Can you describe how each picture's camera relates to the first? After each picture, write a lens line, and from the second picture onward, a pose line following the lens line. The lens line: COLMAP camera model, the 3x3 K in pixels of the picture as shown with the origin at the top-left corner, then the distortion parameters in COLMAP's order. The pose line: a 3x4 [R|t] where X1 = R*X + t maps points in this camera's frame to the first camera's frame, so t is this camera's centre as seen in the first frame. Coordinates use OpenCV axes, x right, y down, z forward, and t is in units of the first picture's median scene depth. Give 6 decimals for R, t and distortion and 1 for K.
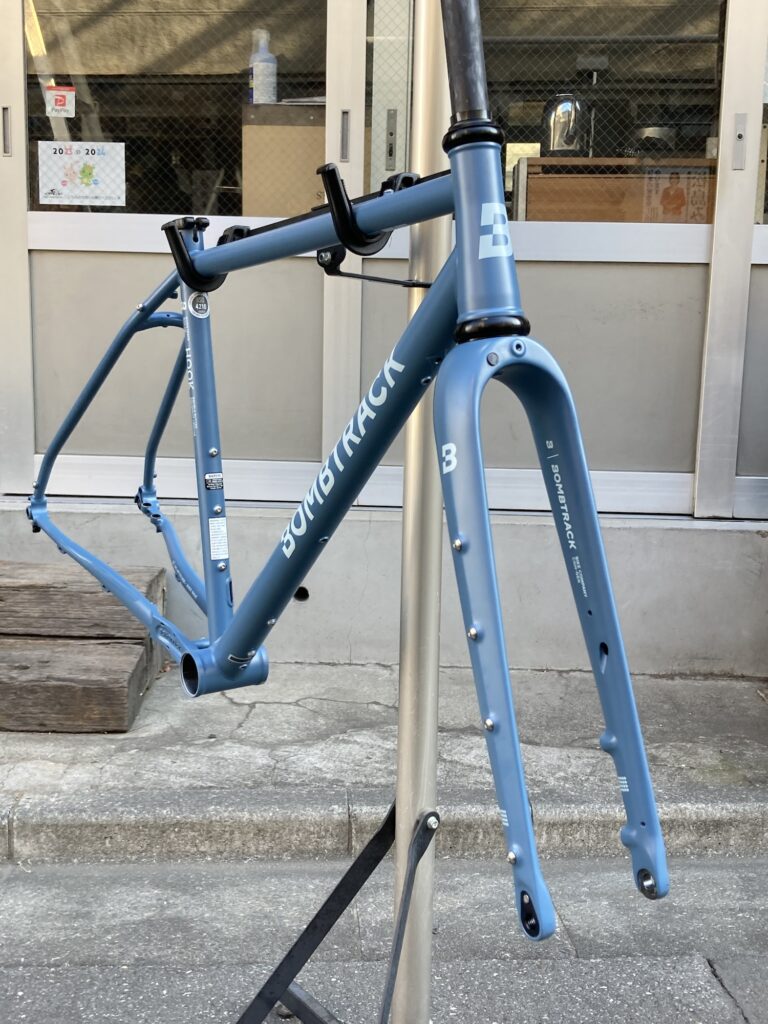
lens RADIAL K [[1204.6, 0, 380.8], [0, 1204.6, 492.6], [0, 0, 1]] dist [0.134284, -0.455650]
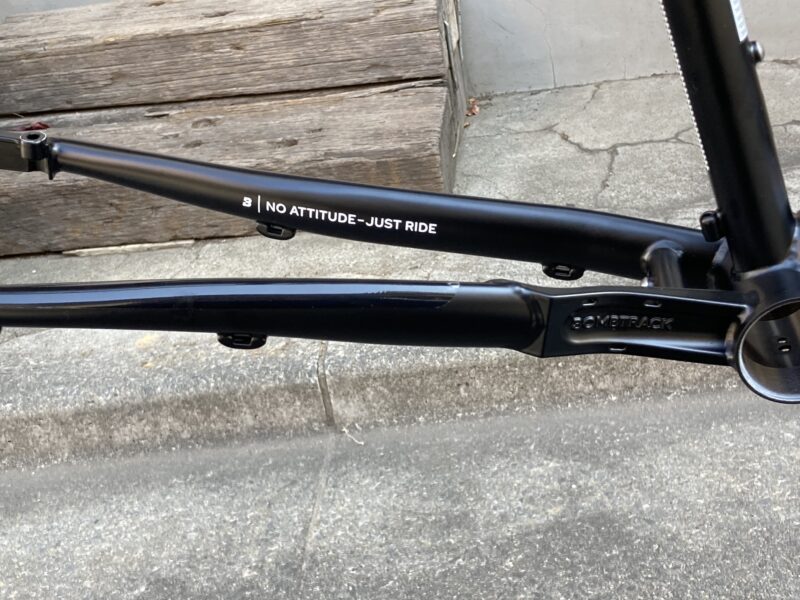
lens RADIAL K [[1202.0, 0, 413.4], [0, 1202.0, 301.3], [0, 0, 1]] dist [0.230646, -0.947383]
pose [[0.977344, -0.102710, -0.185065, -0.104755], [0.159939, 0.931071, 0.327913, 0.011057], [0.138628, -0.350083, 0.926404, 0.332873]]
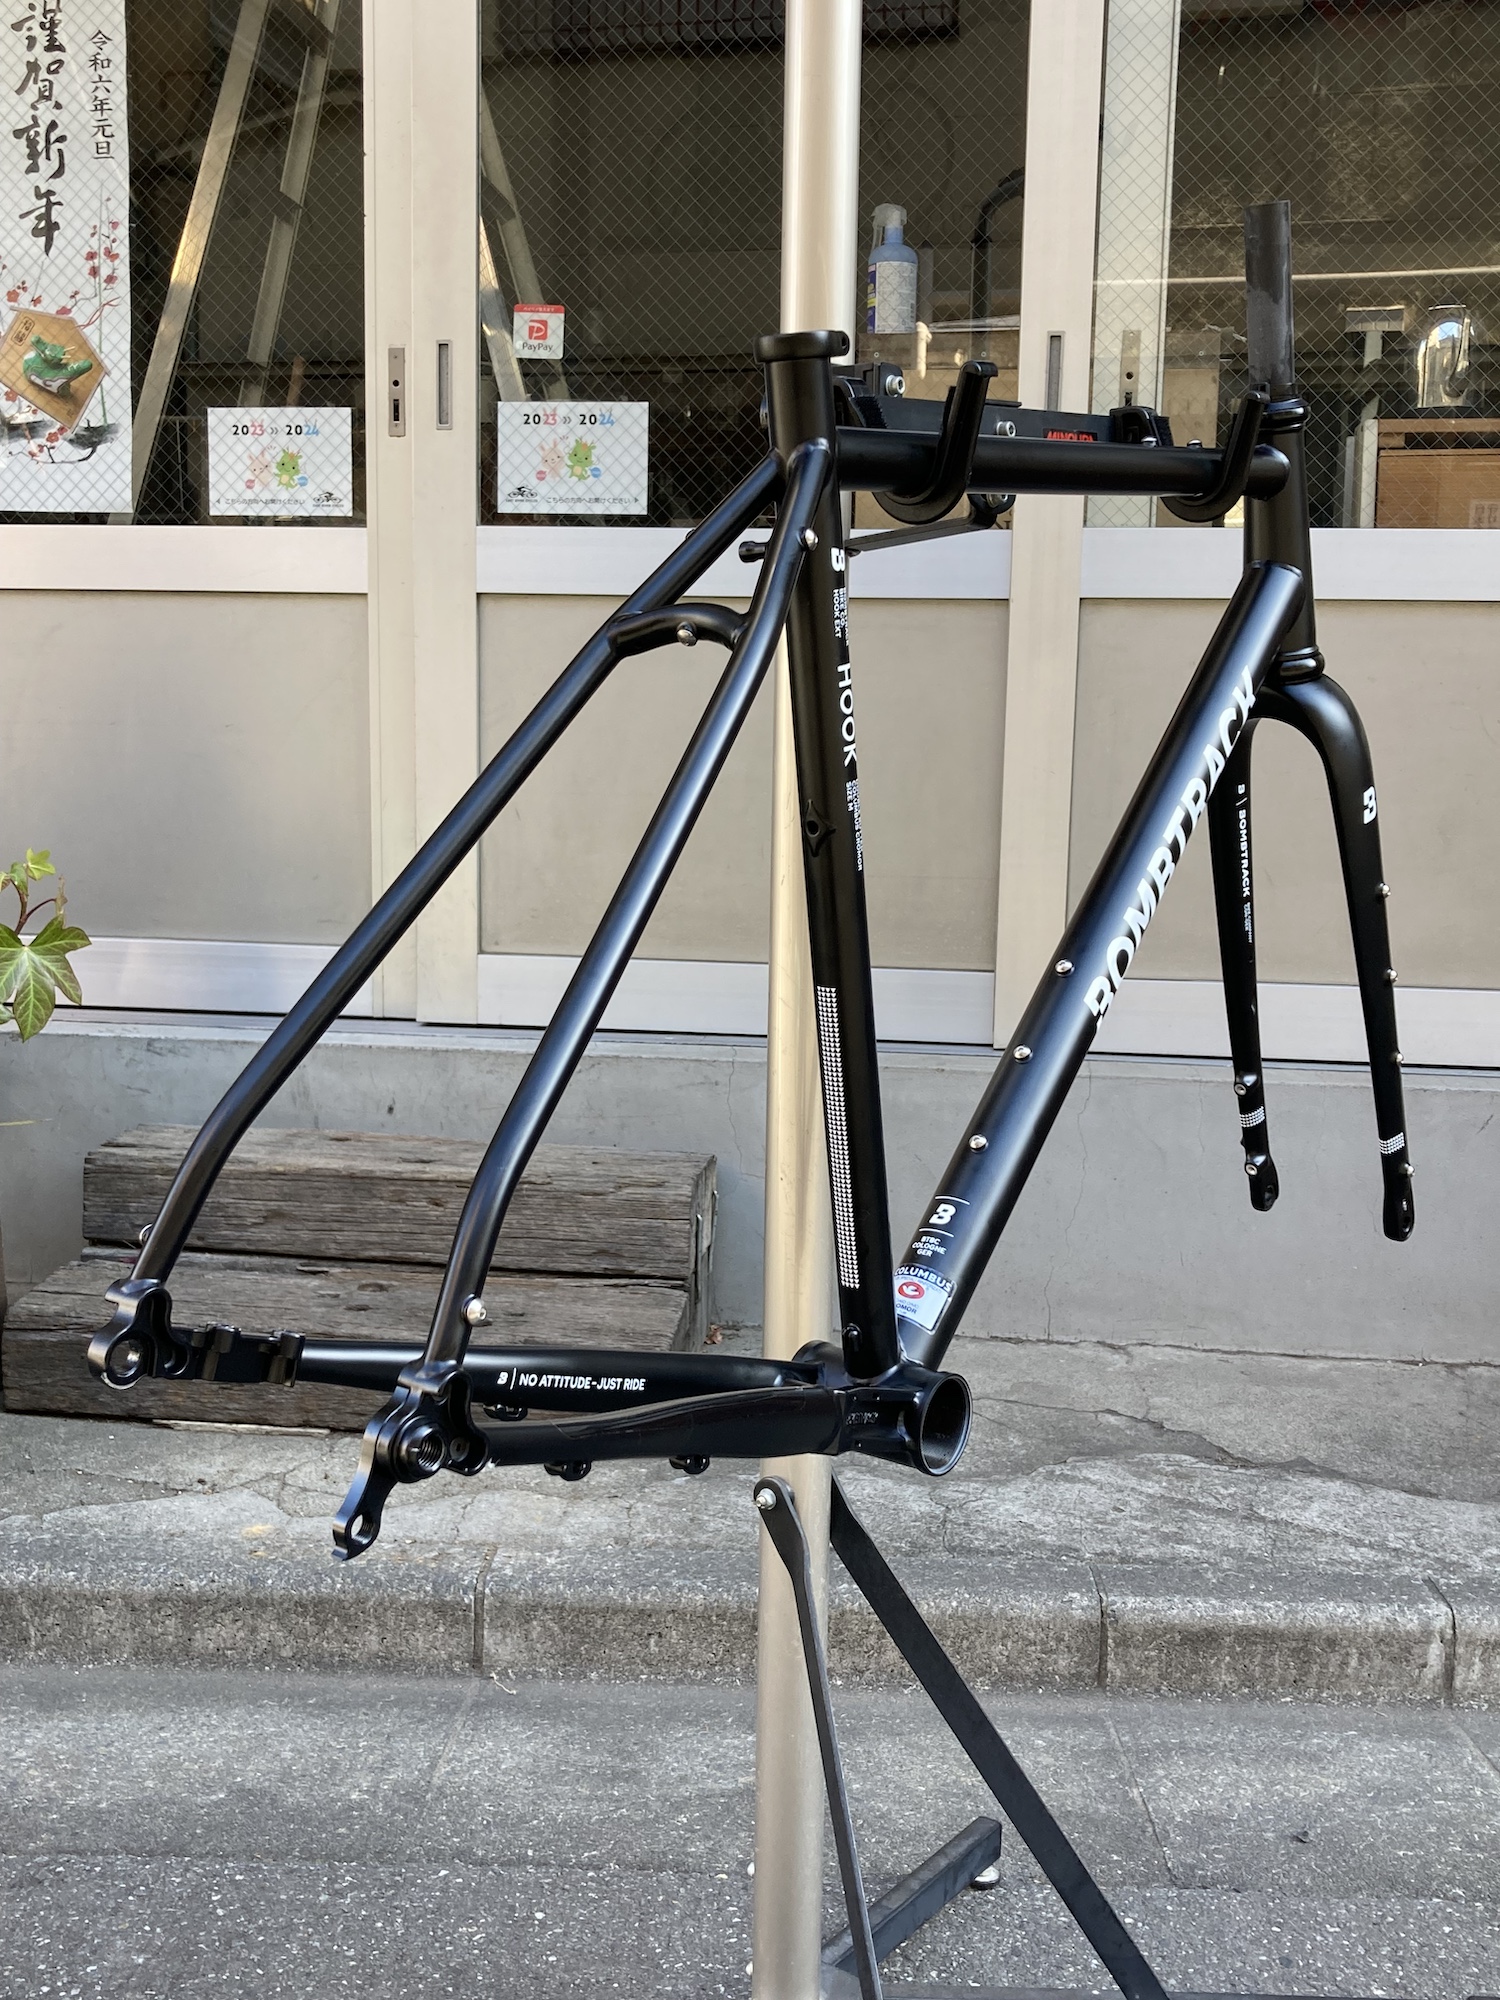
lens RADIAL K [[2071.0, 0, 750.0], [0, 2071.0, 1000.0], [0, 0, 1]] dist [0.090868, -0.305089]
pose [[0.995343, 0.010574, -0.095815, -0.083162], [-0.014470, 0.999092, -0.040063, 0.032926], [0.095304, 0.041263, 0.994593, 0.060654]]
